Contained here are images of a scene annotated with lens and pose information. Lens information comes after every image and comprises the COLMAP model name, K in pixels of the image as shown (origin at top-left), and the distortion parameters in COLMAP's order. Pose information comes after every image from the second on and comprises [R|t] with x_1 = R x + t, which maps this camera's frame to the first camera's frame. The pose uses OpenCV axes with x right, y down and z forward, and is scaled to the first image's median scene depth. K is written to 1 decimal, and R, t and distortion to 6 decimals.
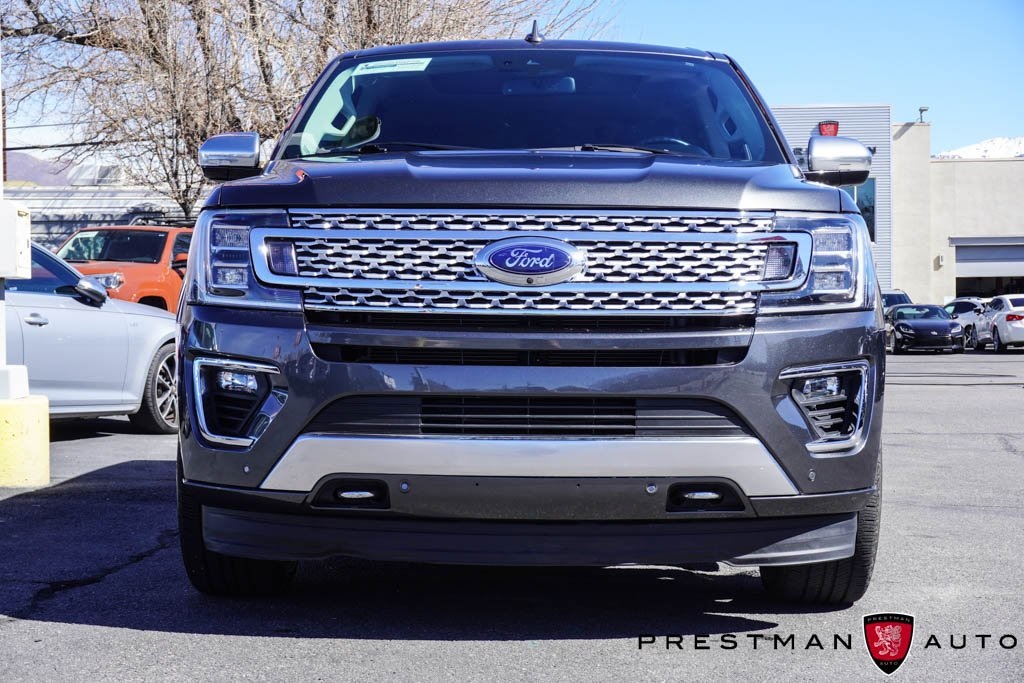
lens RADIAL K [[1847.2, 0, 513.3], [0, 1847.2, 342.4], [0, 0, 1]] dist [-0.001428, 0.000000]
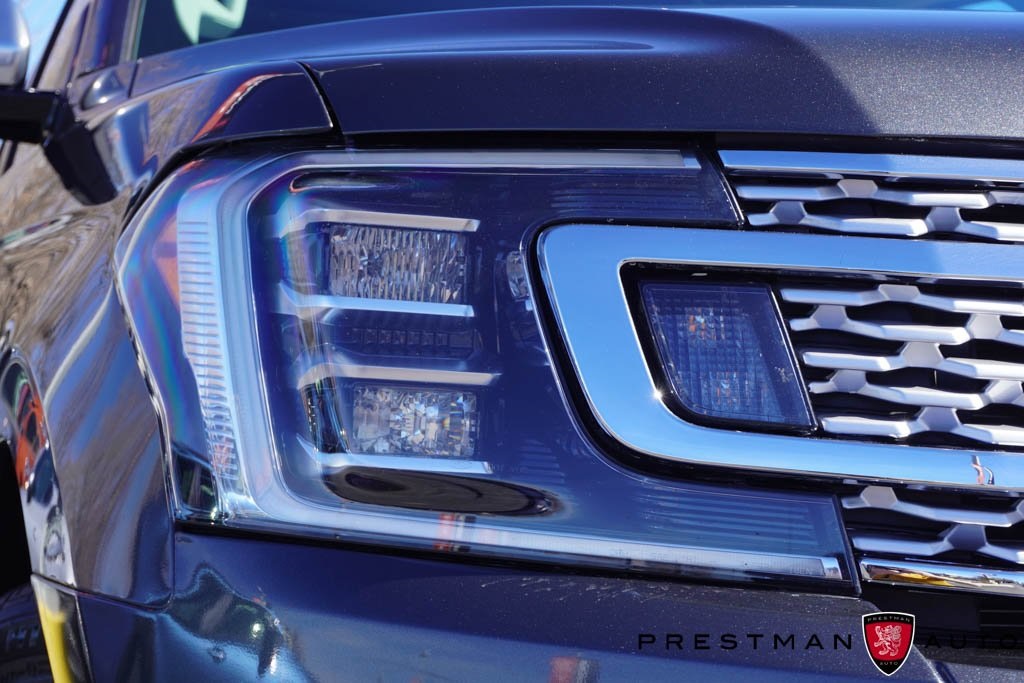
lens RADIAL K [[2214.4, 0, 508.6], [0, 2214.4, 344.9], [0, 0, 1]] dist [-0.009622, 0.000000]
pose [[0.948369, 0.035276, 0.315202, -0.239952], [-0.017069, 0.998032, -0.060338, -0.029702], [-0.316710, 0.051842, 0.947105, 0.747080]]
